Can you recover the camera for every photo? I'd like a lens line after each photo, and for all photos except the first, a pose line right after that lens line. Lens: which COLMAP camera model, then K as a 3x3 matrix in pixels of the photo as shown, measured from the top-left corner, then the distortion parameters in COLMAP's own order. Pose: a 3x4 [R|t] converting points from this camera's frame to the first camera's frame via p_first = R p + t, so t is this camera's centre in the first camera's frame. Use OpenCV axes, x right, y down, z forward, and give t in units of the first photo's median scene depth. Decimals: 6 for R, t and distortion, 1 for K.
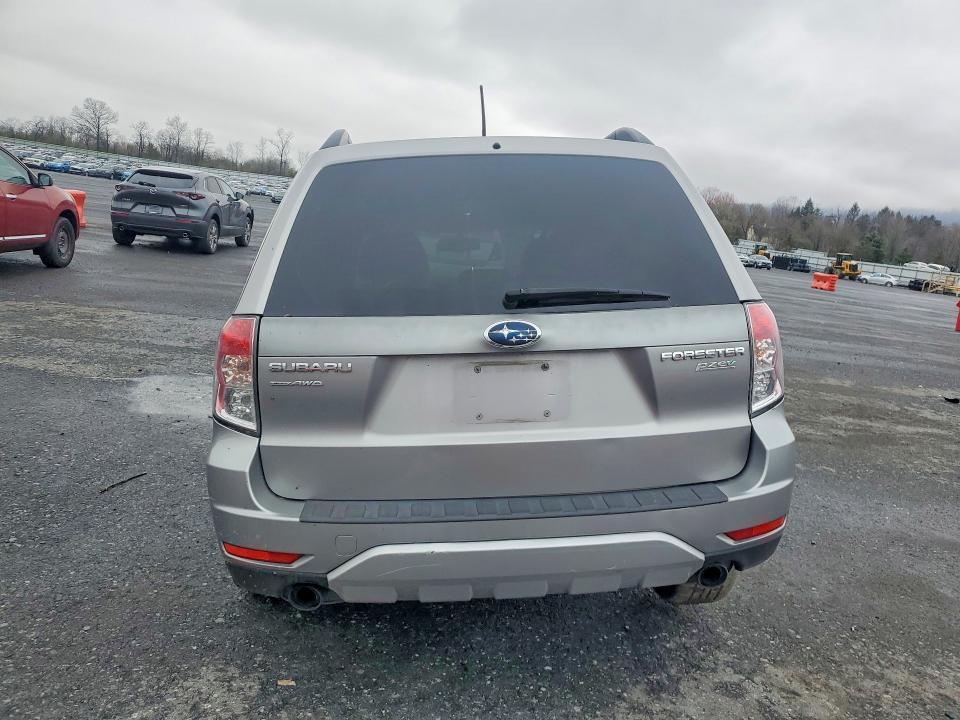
lens RADIAL K [[759.3, 0, 480.0], [0, 759.3, 360.0], [0, 0, 1]] dist [0.007535, 0.005866]
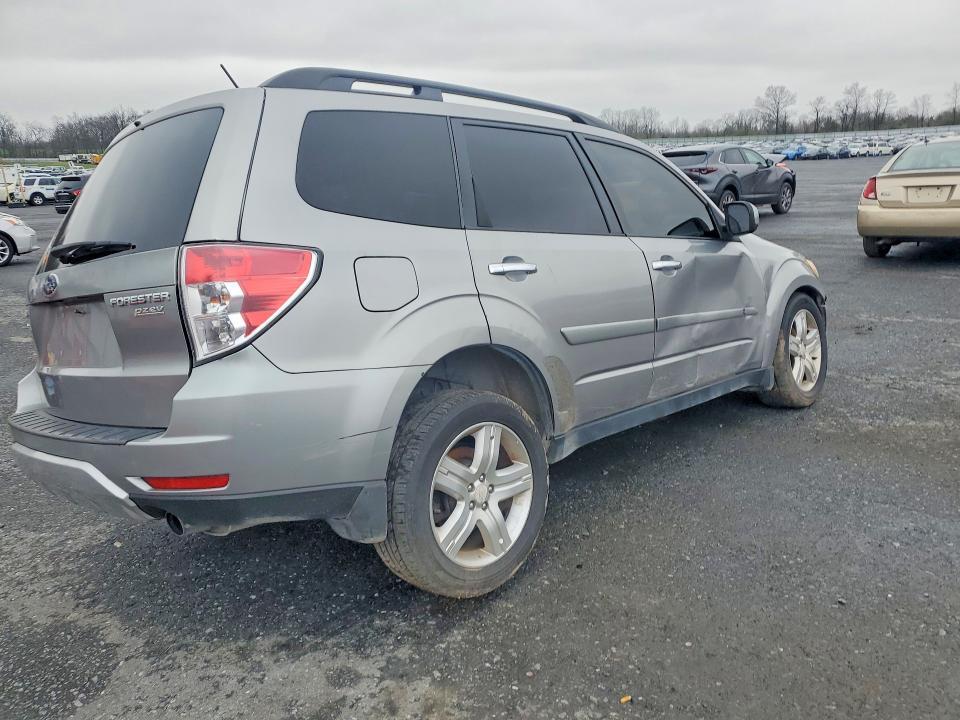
lens RADIAL K [[741.3, 0, 480.0], [0, 741.3, 360.0], [0, 0, 1]] dist [-0.002057, -0.000117]
pose [[0.657436, 0.037207, -0.752592, 0.156967], [-0.009636, 0.999114, 0.040978, 0.003239], [0.753449, -0.019689, 0.657211, 0.080854]]
